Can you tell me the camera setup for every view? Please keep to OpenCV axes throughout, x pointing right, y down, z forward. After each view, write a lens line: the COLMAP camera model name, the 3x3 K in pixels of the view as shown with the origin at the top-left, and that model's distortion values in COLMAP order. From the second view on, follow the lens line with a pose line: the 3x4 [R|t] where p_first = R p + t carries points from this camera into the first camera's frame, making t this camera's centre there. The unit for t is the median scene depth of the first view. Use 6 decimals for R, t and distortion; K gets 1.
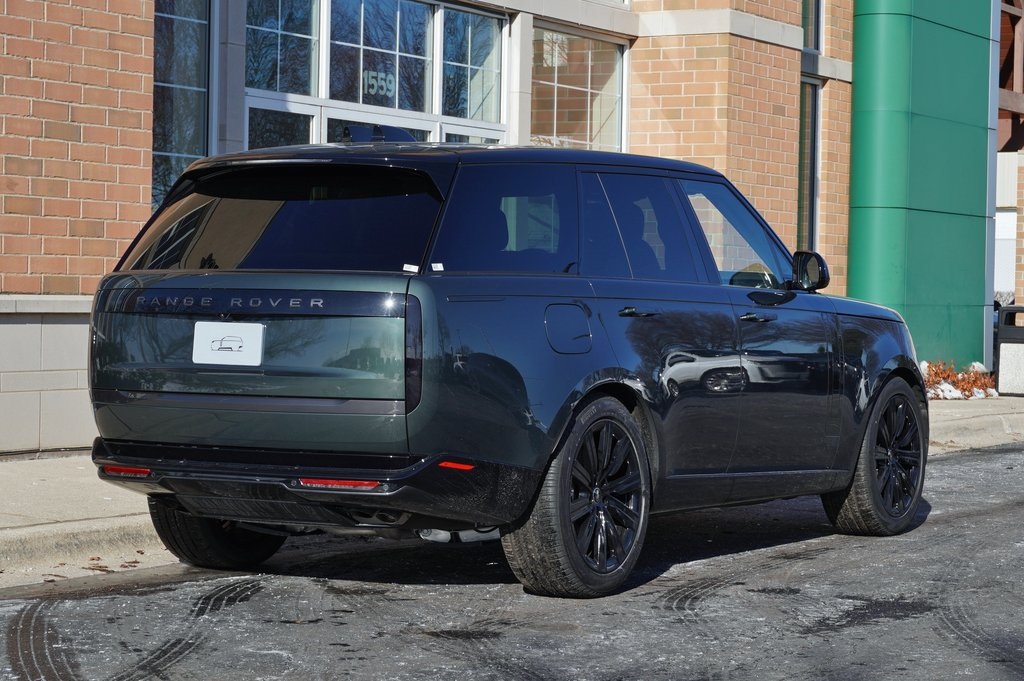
lens RADIAL K [[2505.9, 0, 512.0], [0, 2505.9, 340.5], [0, 0, 1]] dist [0.028236, 0.532404]
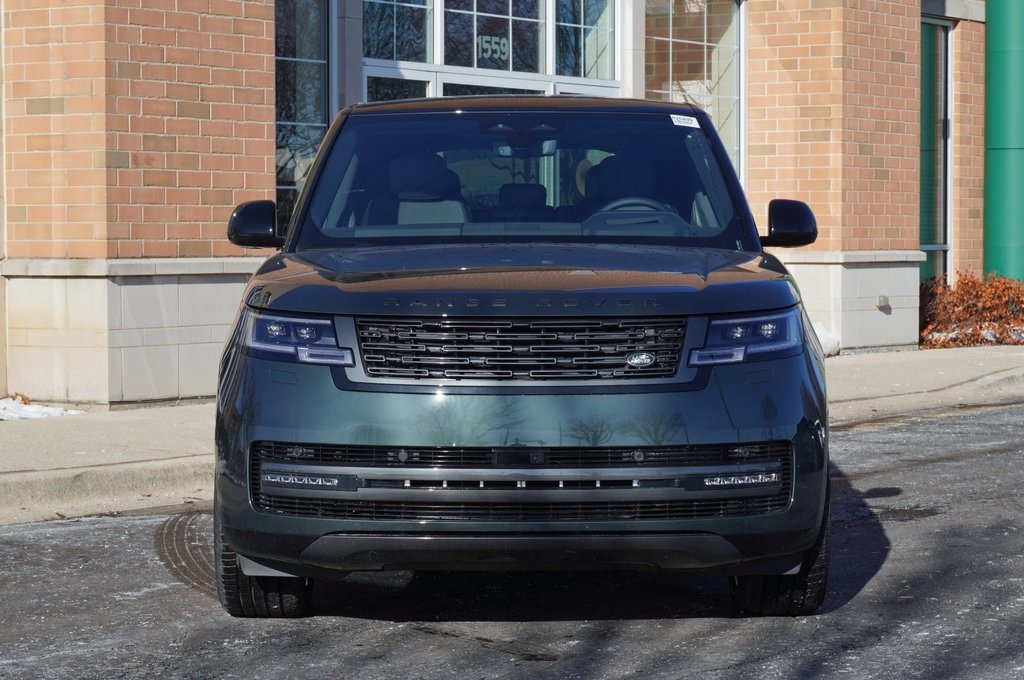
lens RADIAL K [[2815.7, 0, 512.0], [0, 2815.7, 340.0], [0, 0, 1]] dist [0.082003, -0.176386]
pose [[0.997452, -0.017900, -0.069056, 0.034330], [0.019096, 0.999678, 0.016698, 0.000049], [0.068735, -0.017974, 0.997473, -0.176796]]
